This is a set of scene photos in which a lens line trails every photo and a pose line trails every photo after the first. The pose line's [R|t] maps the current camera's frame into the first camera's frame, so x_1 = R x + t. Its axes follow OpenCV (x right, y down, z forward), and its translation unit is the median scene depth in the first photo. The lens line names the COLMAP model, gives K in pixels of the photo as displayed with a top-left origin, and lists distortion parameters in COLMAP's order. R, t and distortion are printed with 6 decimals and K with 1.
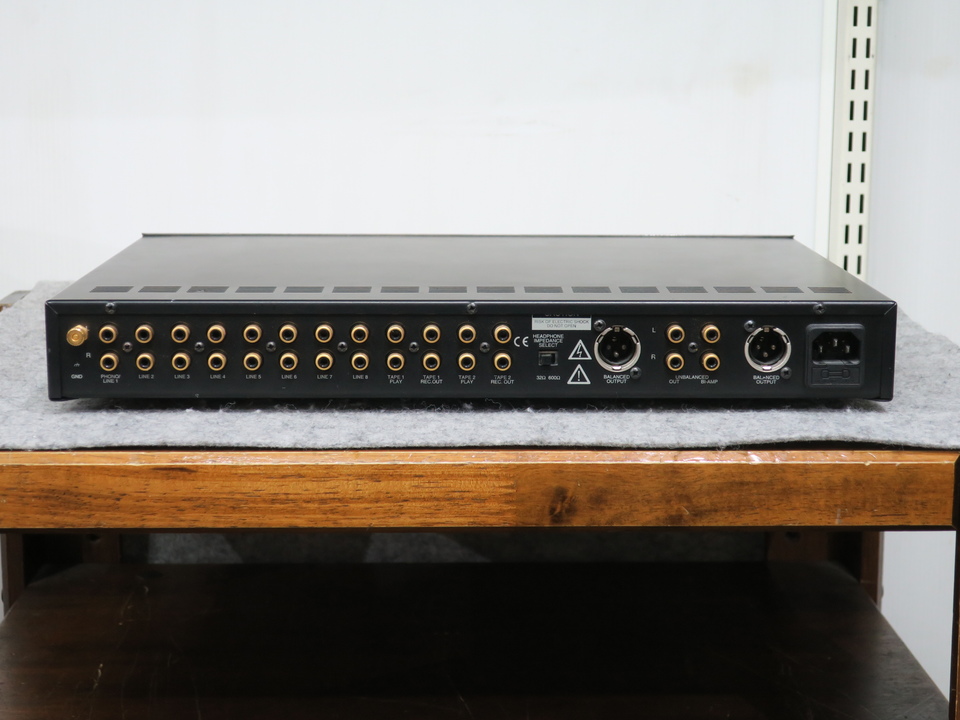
lens RADIAL K [[1738.0, 0, 480.0], [0, 1738.0, 360.0], [0, 0, 1]] dist [0.028247, -0.044276]
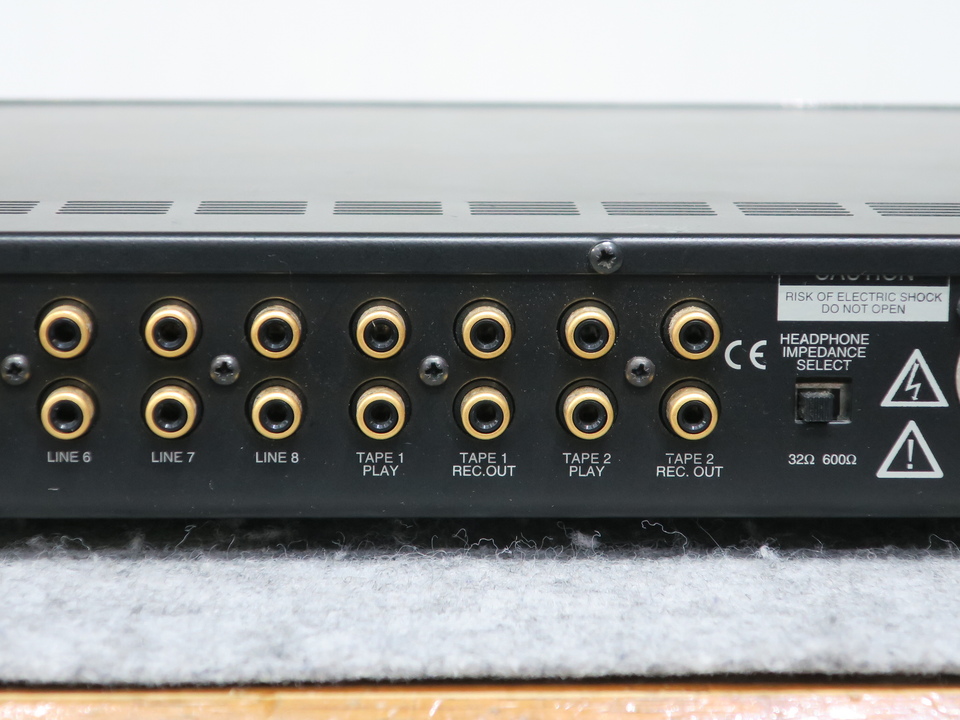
lens RADIAL K [[2306.0, 0, 480.0], [0, 2306.0, 360.0], [0, 0, 1]] dist [0.010792, 0.014840]
pose [[0.999446, 0.001007, 0.033260, -0.044129], [-0.000651, 0.999943, -0.010696, -0.004635], [-0.033268, 0.010668, 0.999390, 0.545164]]
